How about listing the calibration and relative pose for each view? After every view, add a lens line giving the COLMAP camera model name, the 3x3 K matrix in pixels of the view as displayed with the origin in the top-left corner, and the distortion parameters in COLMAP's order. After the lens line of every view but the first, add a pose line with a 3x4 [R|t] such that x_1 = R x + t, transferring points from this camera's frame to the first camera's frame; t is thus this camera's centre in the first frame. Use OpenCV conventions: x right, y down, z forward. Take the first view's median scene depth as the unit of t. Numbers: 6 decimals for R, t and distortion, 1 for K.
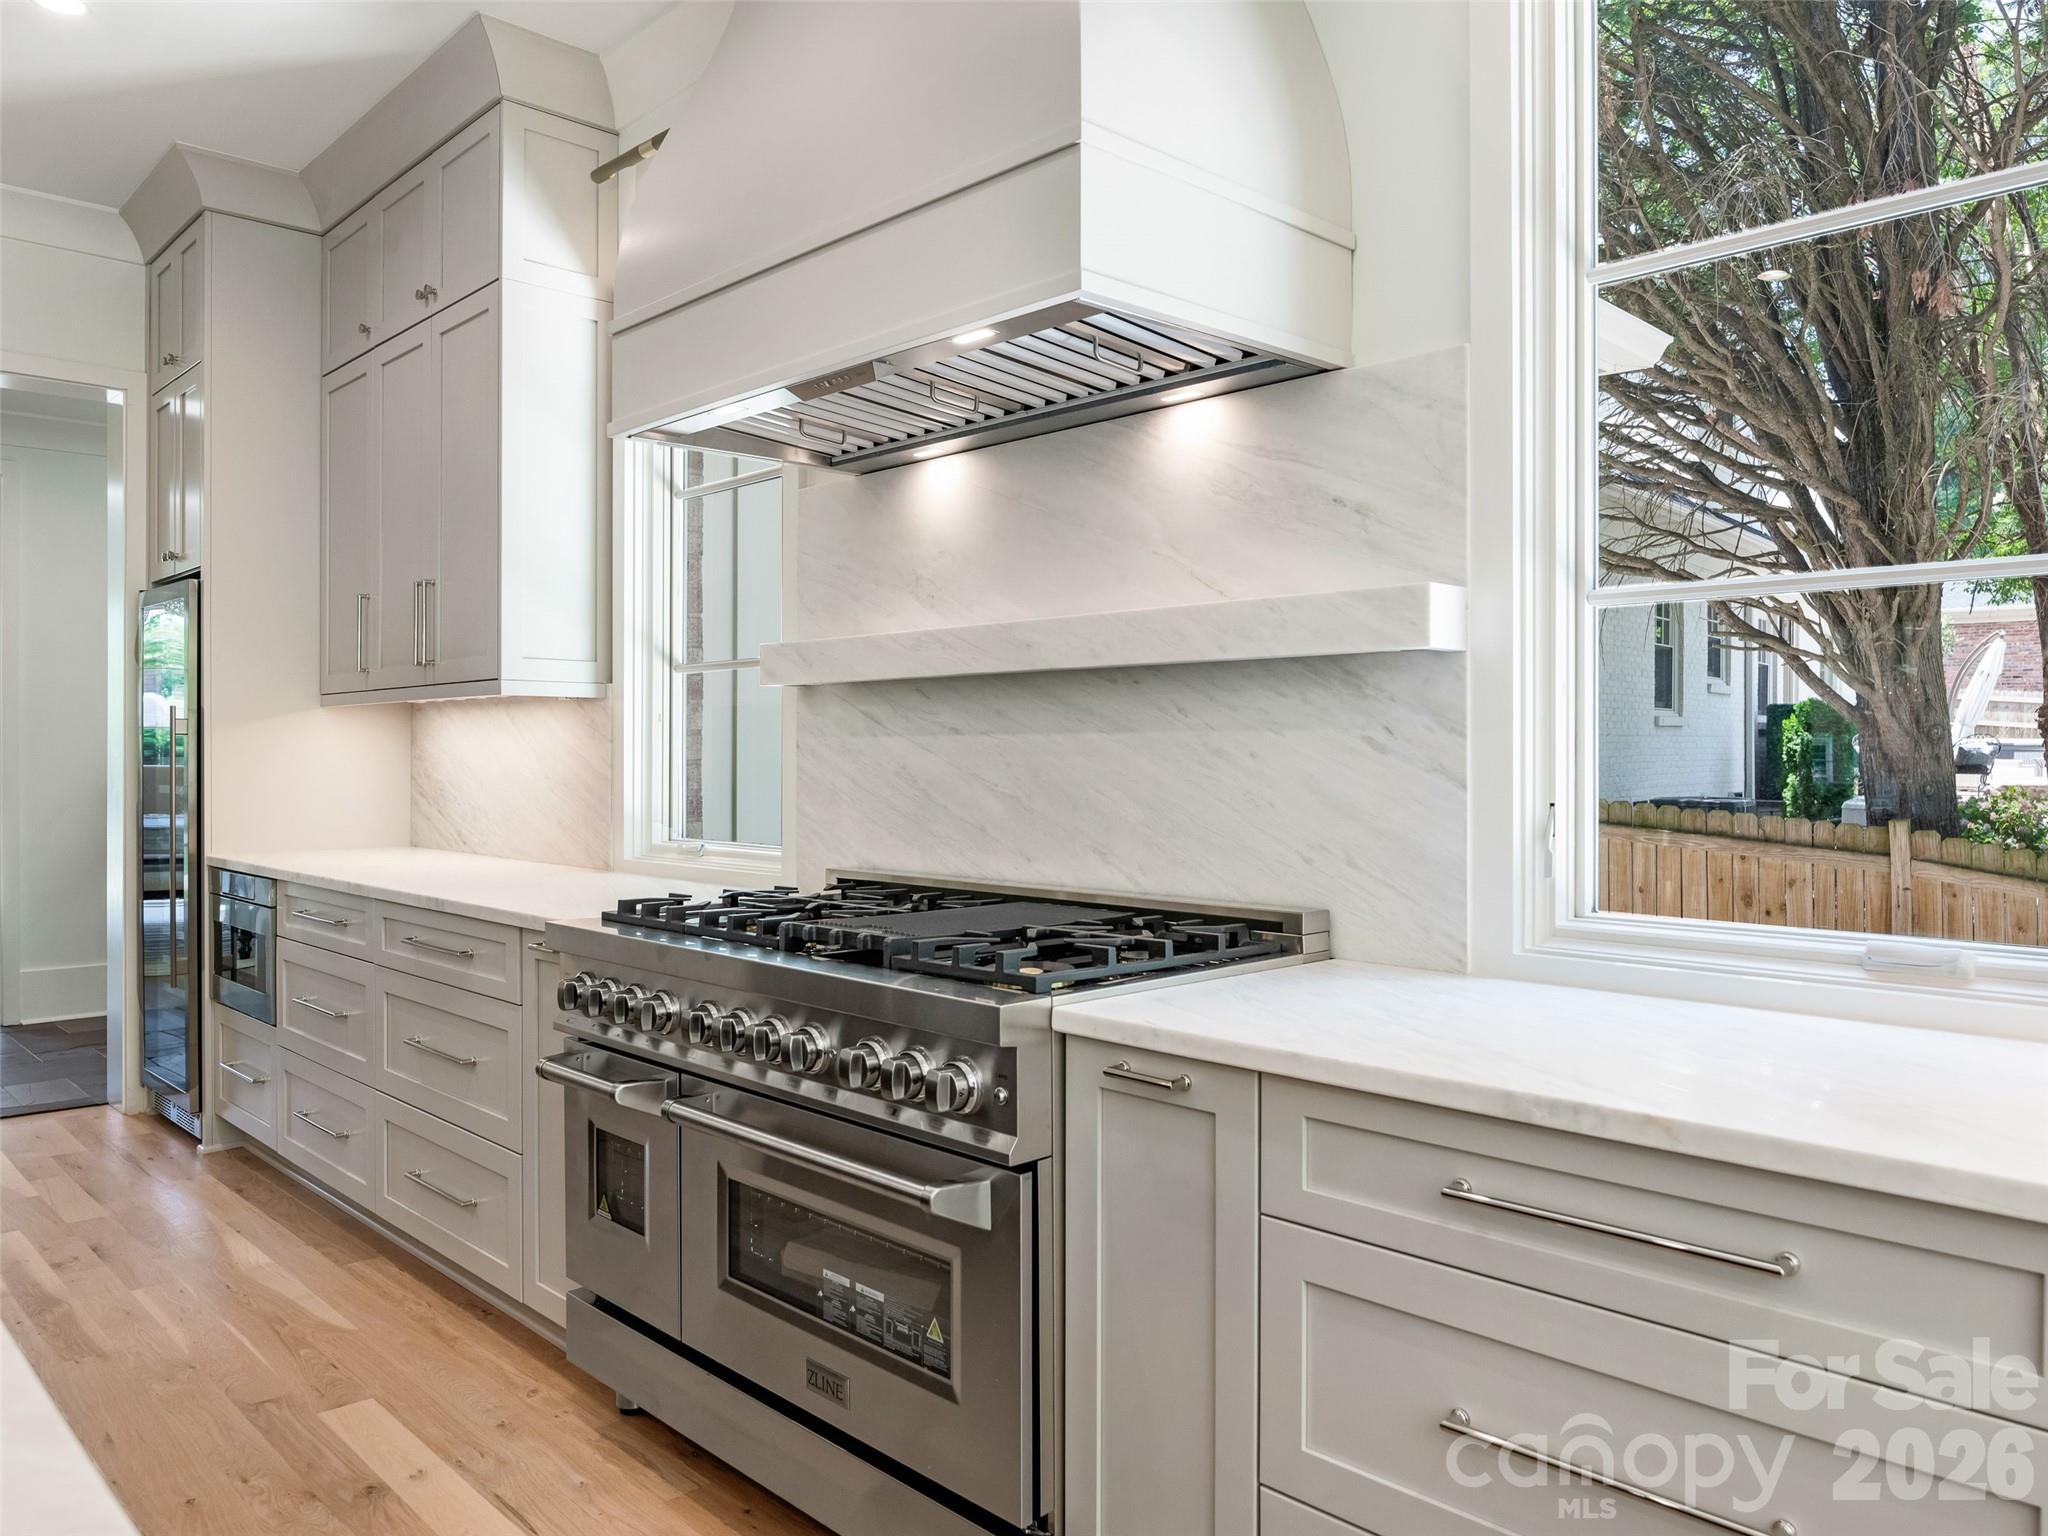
lens RADIAL K [[1447.7, 0, 1020.2], [0, 1447.7, 761.0], [0, 0, 1]] dist [-0.019506, -0.002878]
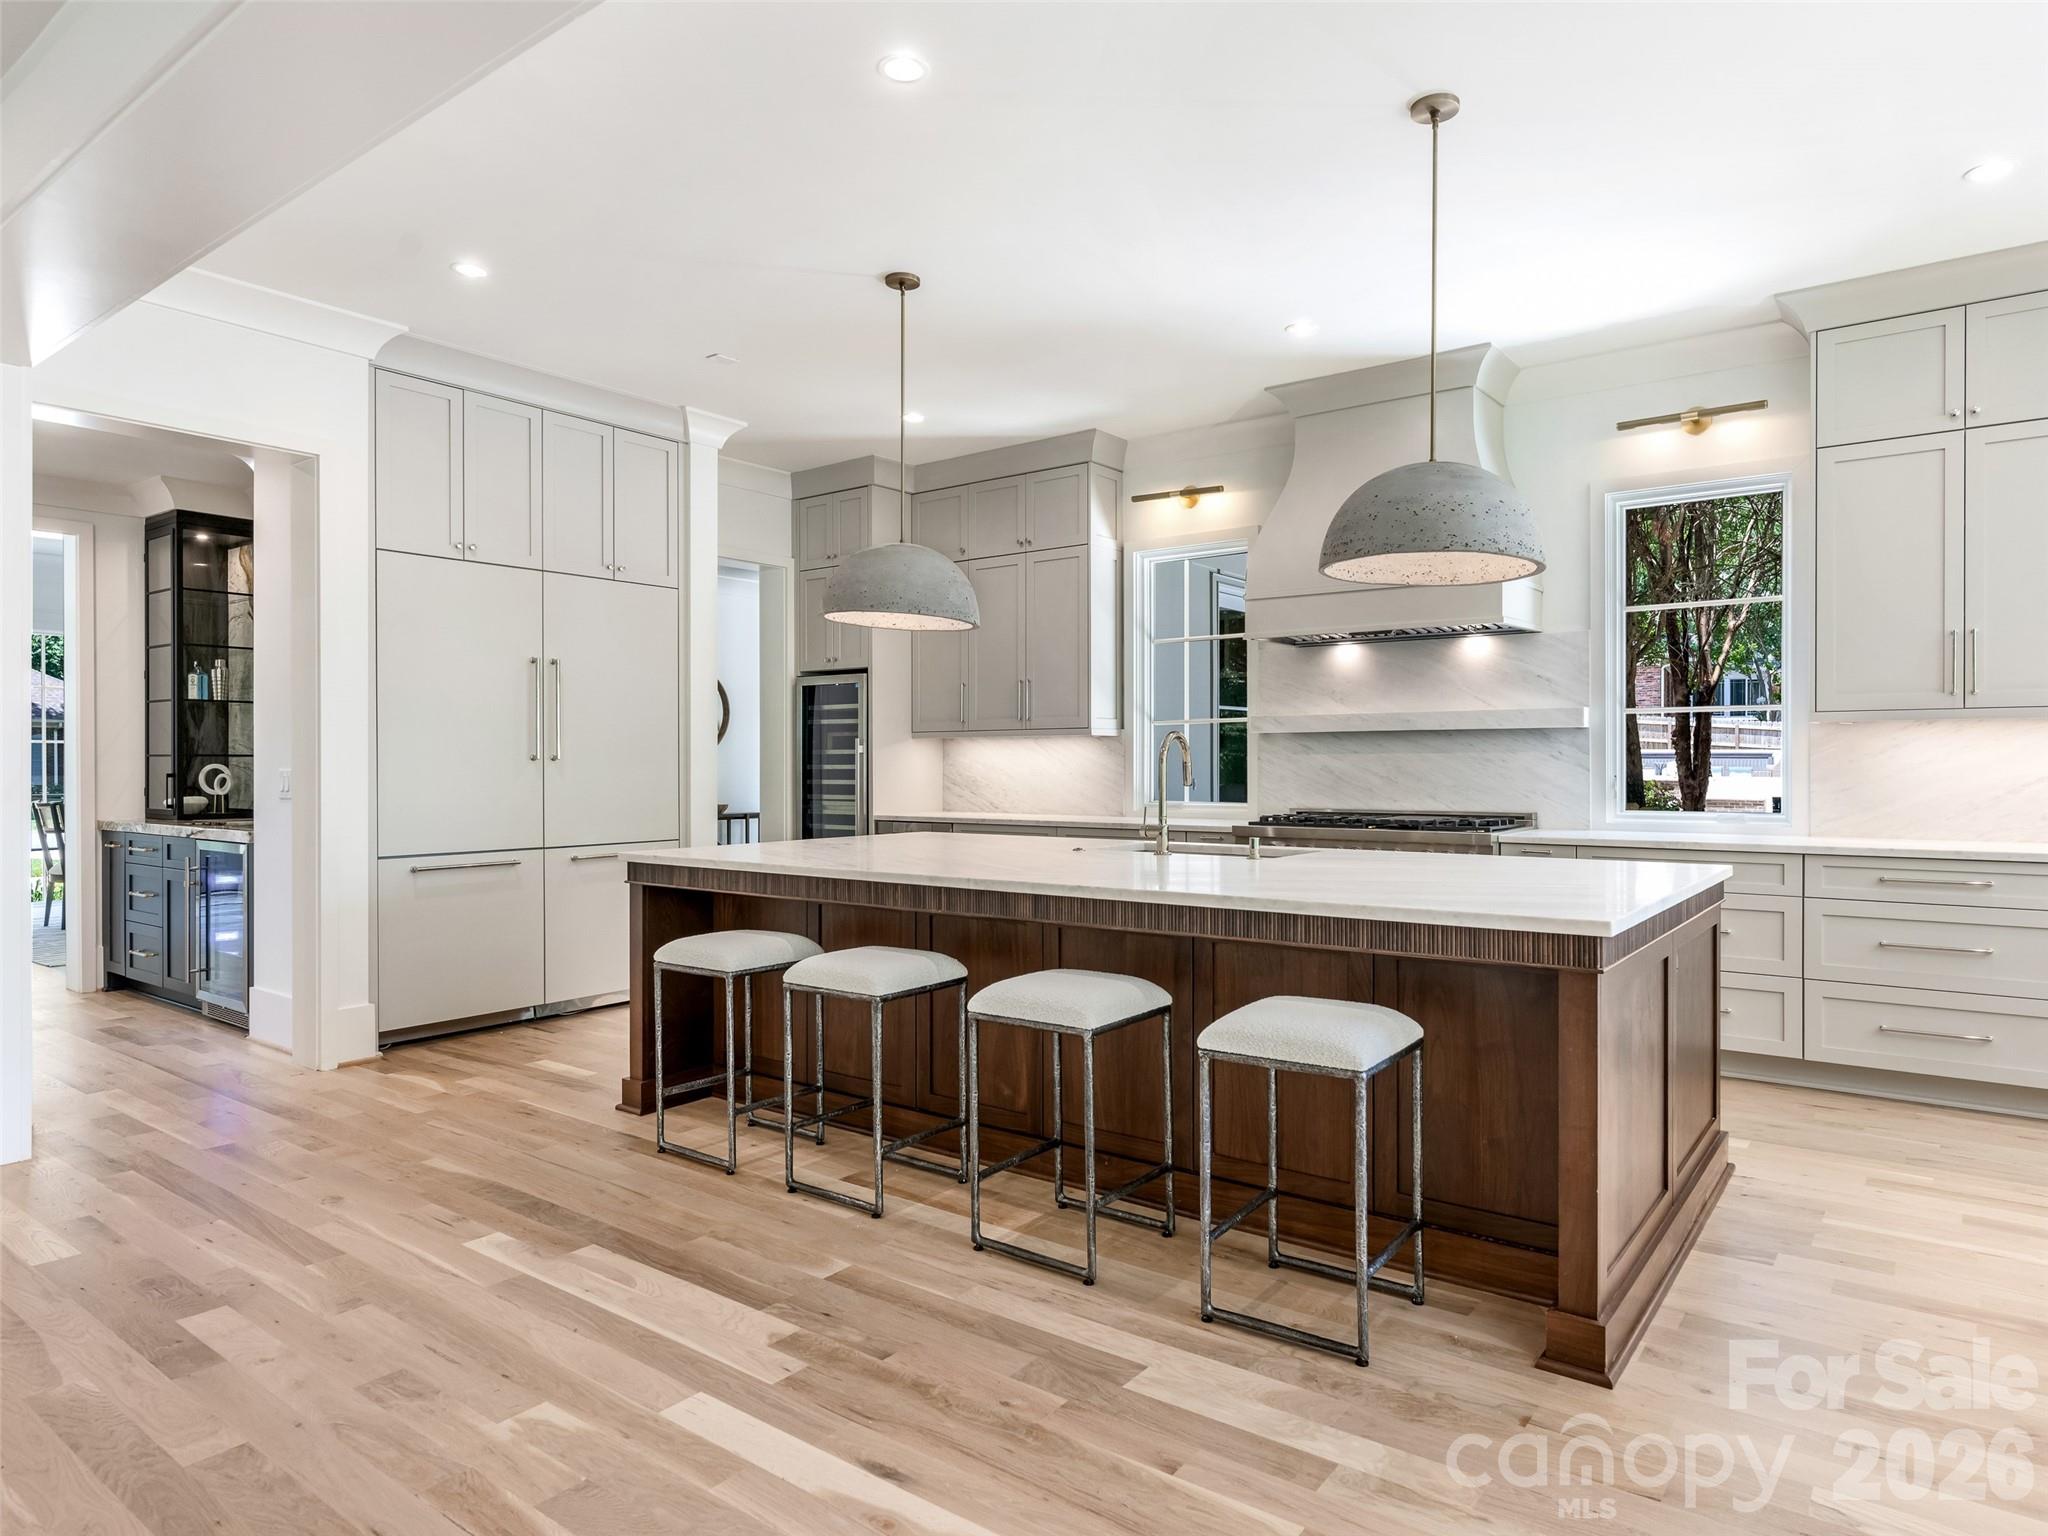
lens RADIAL K [[1224.7, 0, 1025.2], [0, 1224.7, 766.0], [0, 0, 1]] dist [-0.000614, -0.004210]
pose [[0.988952, -0.003431, 0.148196, -1.070542], [0.003903, 0.999988, -0.002894, 0.008421], [-0.148185, 0.003441, 0.988954, -1.195936]]
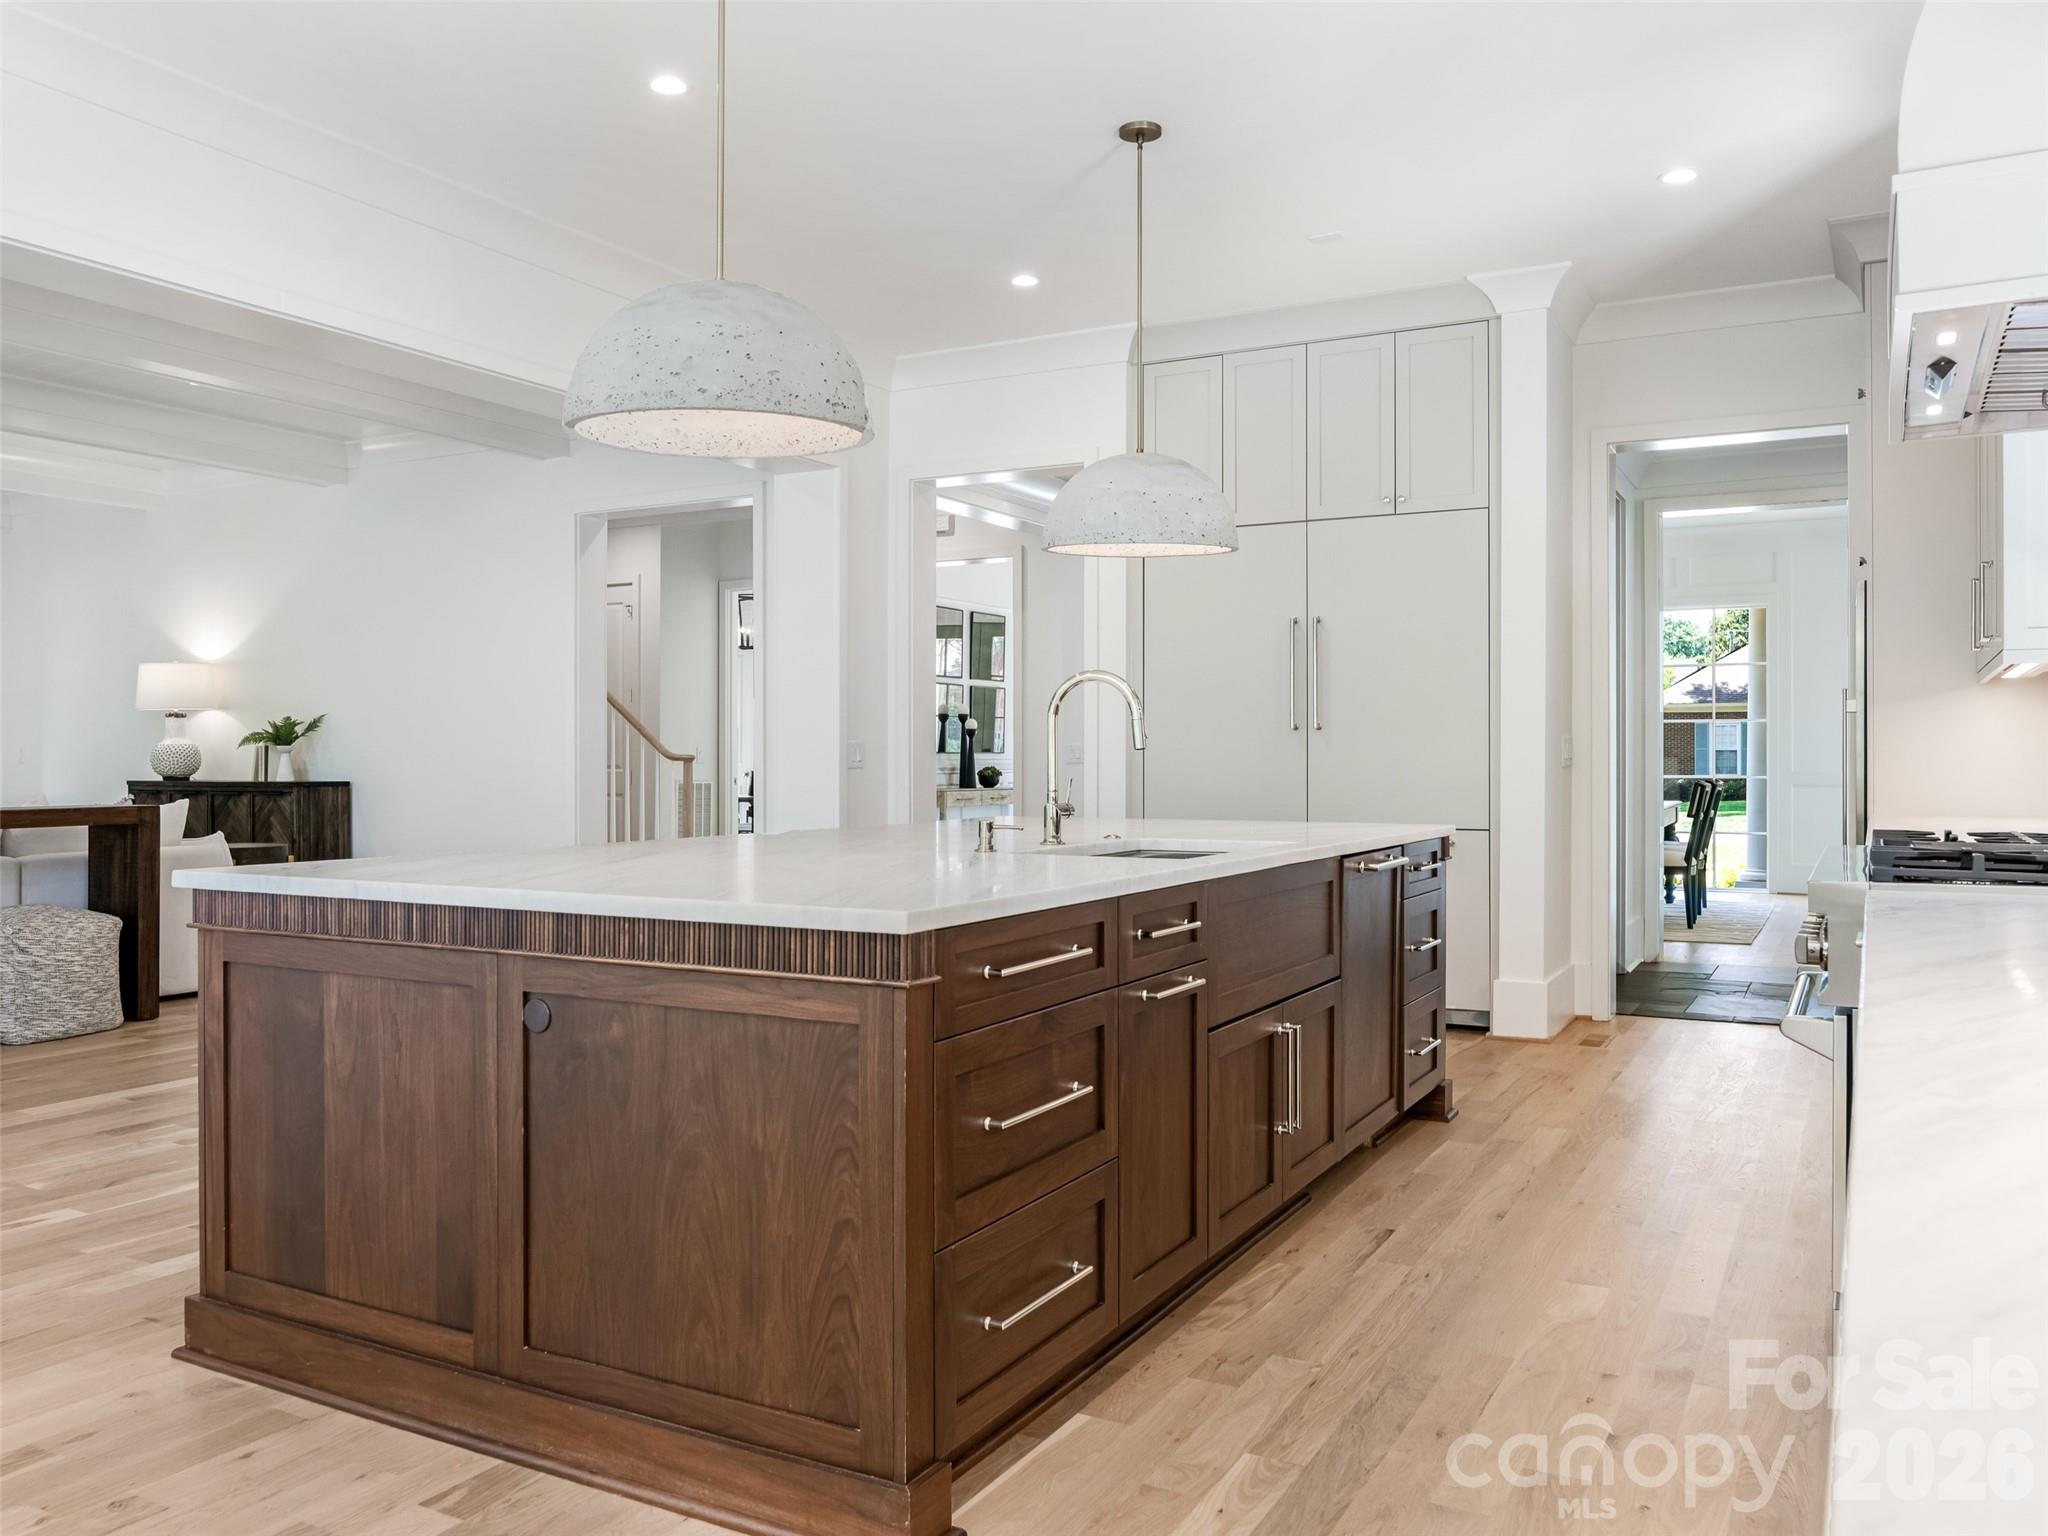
lens RADIAL K [[1588.1, 0, 1011.4], [0, 1588.1, 760.7], [0, 0, 1]] dist [-0.023704, -0.006735]
pose [[0.293842, 0.000378, -0.955854, 0.800788], [-0.003644, 0.999993, -0.000724, 0.044494], [0.955847, 0.003696, 0.293841, -0.079953]]
